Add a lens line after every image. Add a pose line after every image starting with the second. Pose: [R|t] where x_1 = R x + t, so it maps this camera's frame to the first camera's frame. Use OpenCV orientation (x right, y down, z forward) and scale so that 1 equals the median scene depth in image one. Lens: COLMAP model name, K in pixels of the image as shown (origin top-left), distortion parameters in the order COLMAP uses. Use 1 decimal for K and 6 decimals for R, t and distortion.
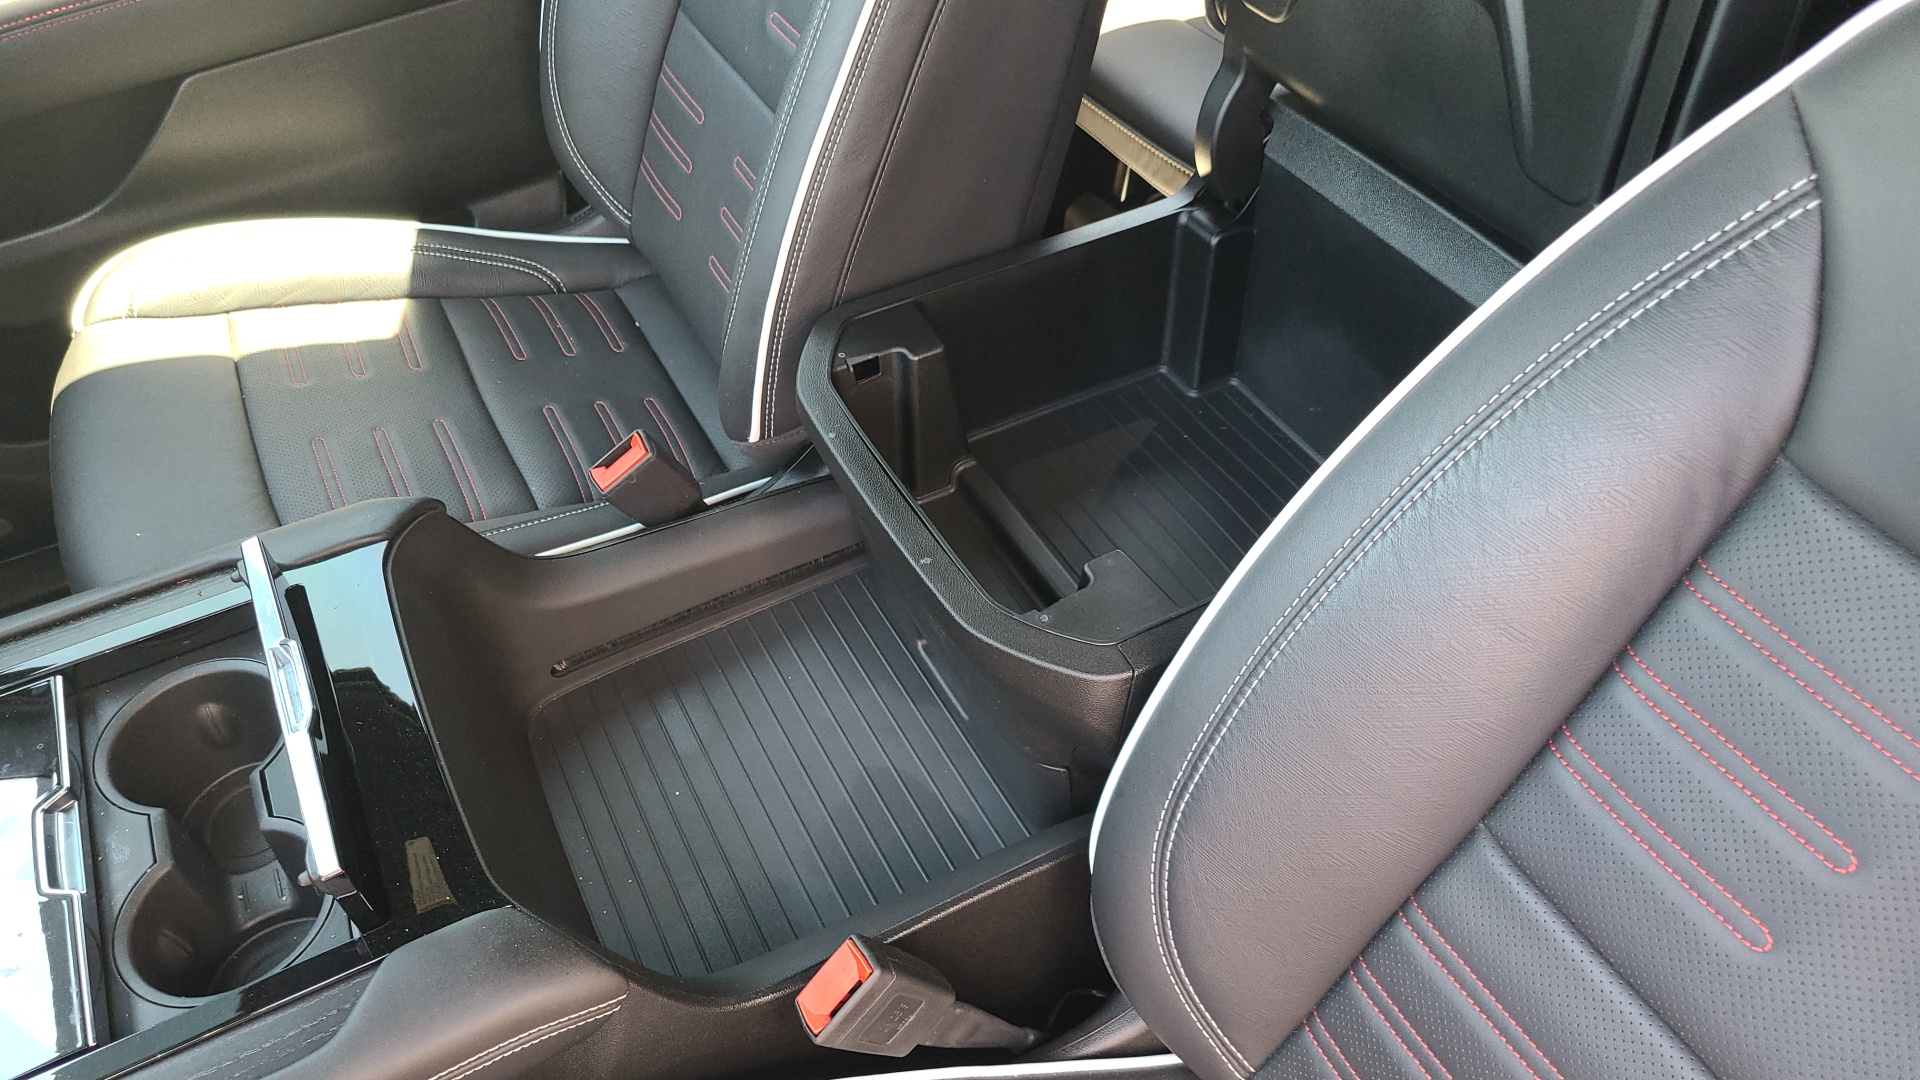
lens RADIAL K [[1426.6, 0, 953.2], [0, 1426.6, 528.2], [0, 0, 1]] dist [0.066185, -0.035407]
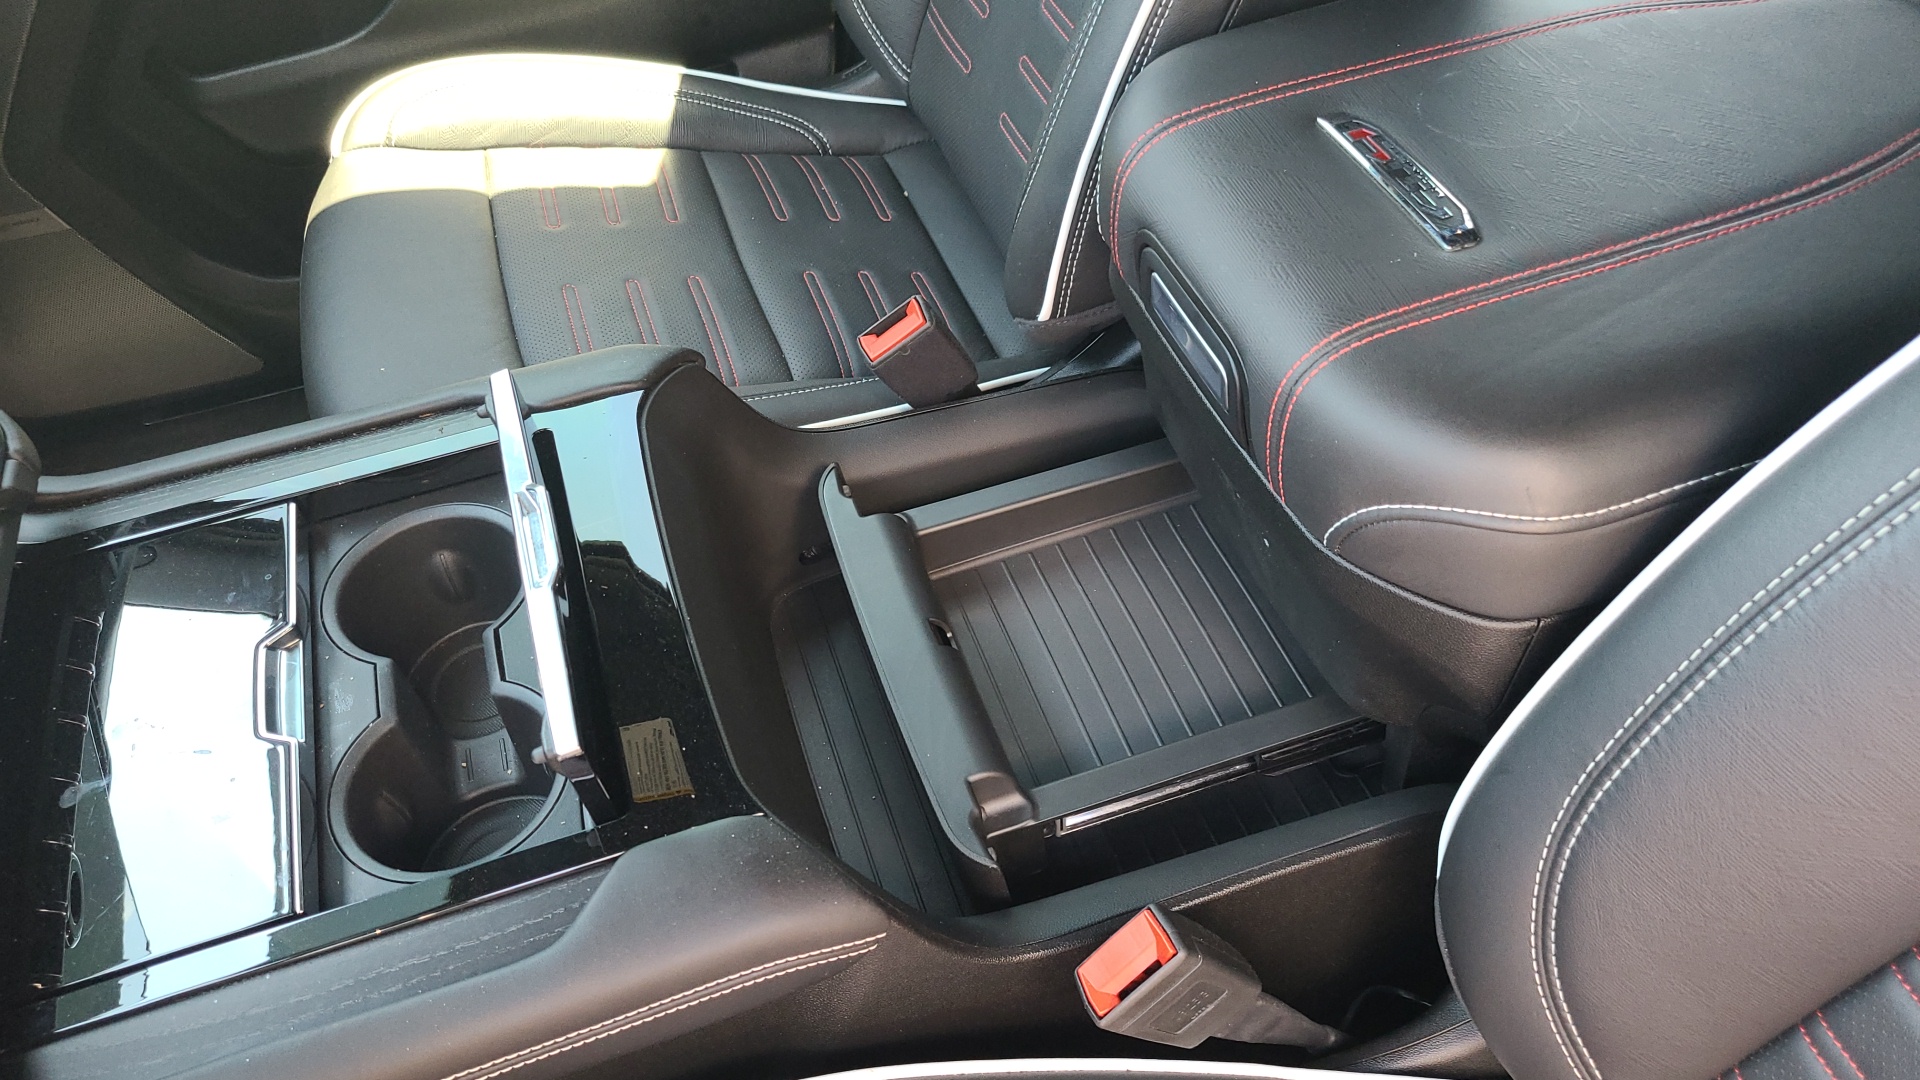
lens RADIAL K [[1388.3, 0, 964.0], [0, 1388.3, 544.7], [0, 0, 1]] dist [0.067751, -0.034095]
pose [[0.989146, 0.096245, -0.111025, -0.091728], [-0.090174, 0.994208, 0.058476, 0.035559], [0.116010, -0.047830, 0.992096, 0.162446]]
